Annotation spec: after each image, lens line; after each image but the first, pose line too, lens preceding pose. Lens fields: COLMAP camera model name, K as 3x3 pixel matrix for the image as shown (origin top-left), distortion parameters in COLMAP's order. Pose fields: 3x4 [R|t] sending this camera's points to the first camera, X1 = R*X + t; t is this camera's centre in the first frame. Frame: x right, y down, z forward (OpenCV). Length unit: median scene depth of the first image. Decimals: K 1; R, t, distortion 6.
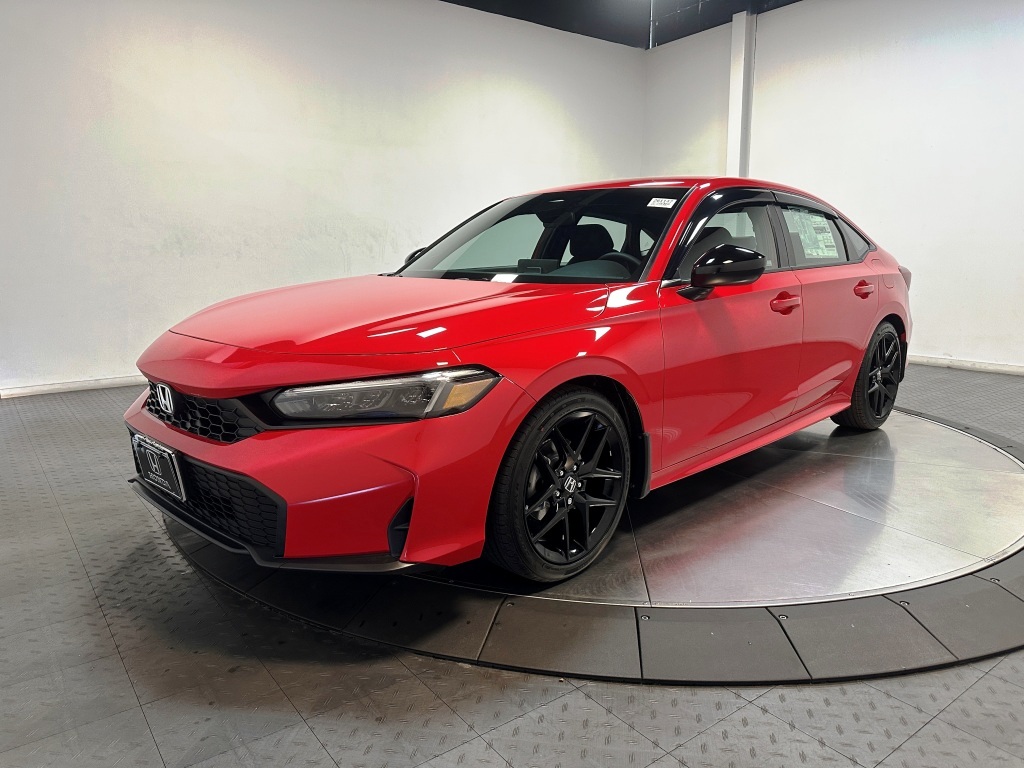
lens RADIAL K [[726.3, 0, 512.0], [0, 726.3, 384.0], [0, 0, 1]] dist [0.030171, -0.049693]
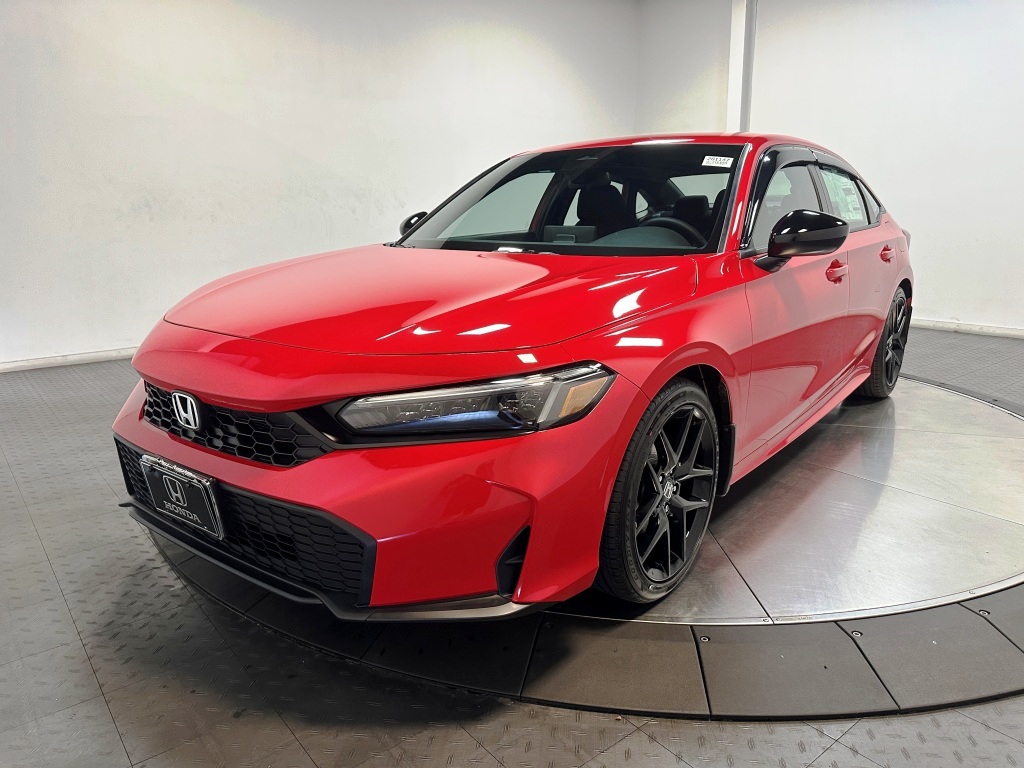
lens RADIAL K [[726.3, 0, 512.0], [0, 726.3, 384.0], [0, 0, 1]] dist [0.030171, -0.049693]
pose [[0.992968, -0.034332, 0.113296, -0.197318], [0.028434, 0.998175, 0.053267, -0.039535], [-0.114918, -0.049671, 0.992132, 0.156839]]
